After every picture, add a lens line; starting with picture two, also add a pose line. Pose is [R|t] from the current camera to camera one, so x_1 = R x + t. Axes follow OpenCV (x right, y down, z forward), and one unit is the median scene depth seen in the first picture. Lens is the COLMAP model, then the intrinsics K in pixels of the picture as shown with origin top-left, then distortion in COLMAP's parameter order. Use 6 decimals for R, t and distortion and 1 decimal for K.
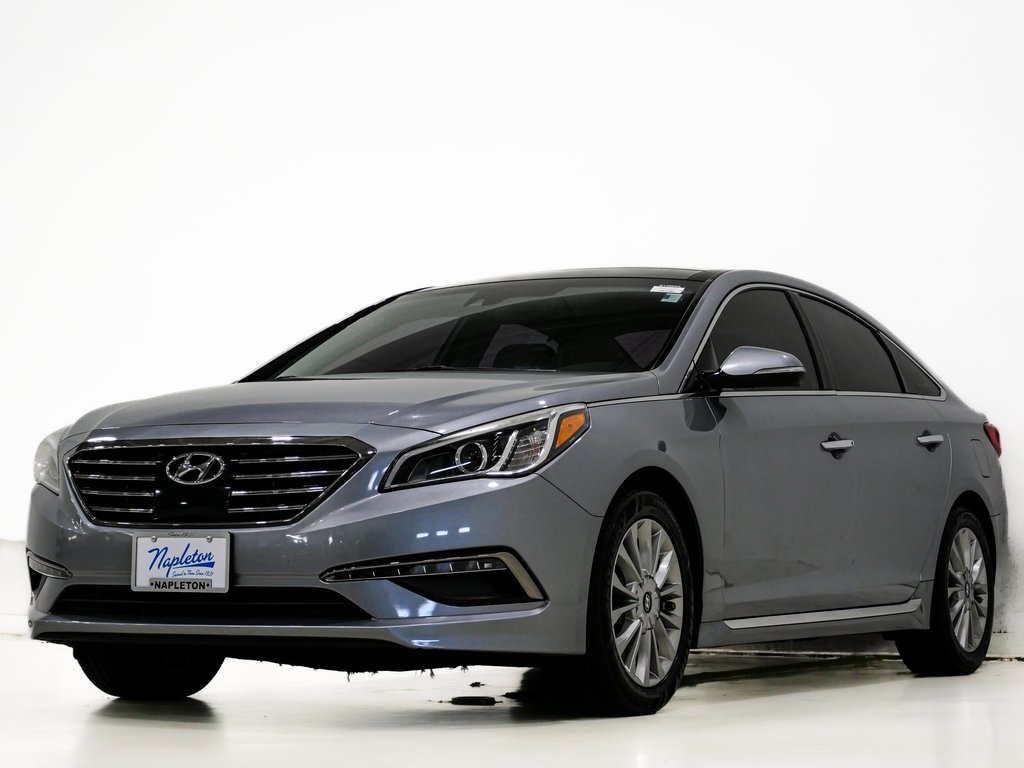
lens RADIAL K [[2413.1, 0, 512.0], [0, 2413.1, 384.0], [0, 0, 1]] dist [-0.087281, -0.525138]
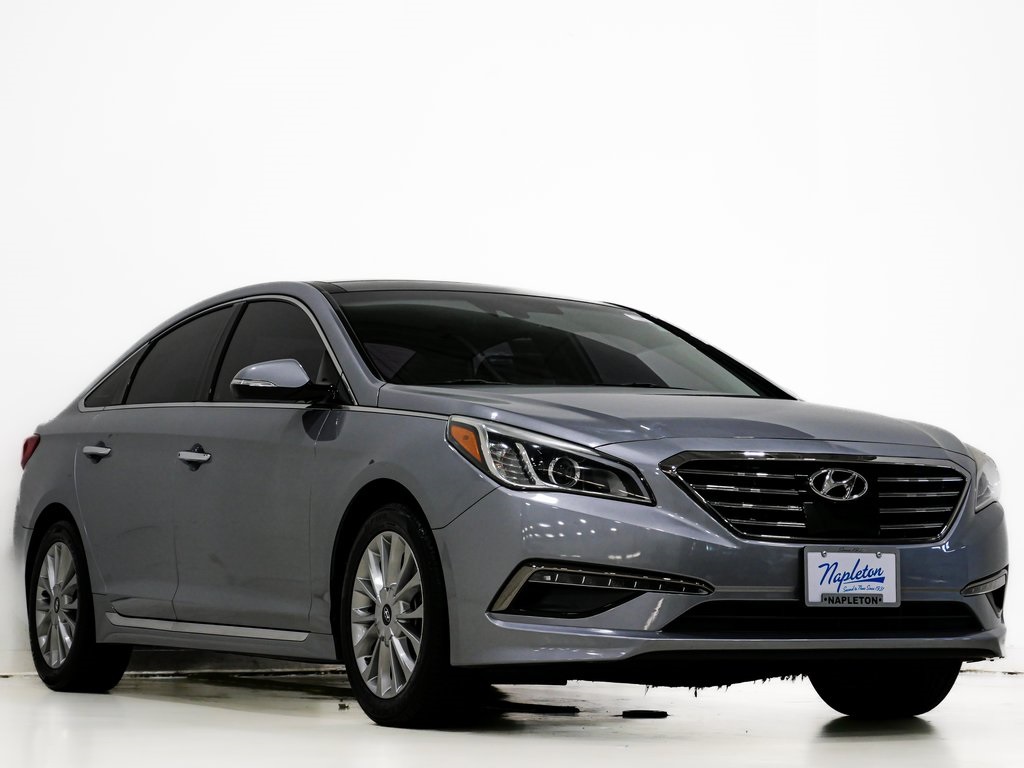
lens RADIAL K [[2650.6, 0, 512.0], [0, 2650.6, 384.0], [0, 0, 1]] dist [0.023463, 0.163349]
pose [[0.567704, 0.063216, 0.820802, -1.134306], [-0.064032, 0.997417, -0.032531, 0.038353], [-0.820739, -0.034090, 0.570286, 0.484104]]
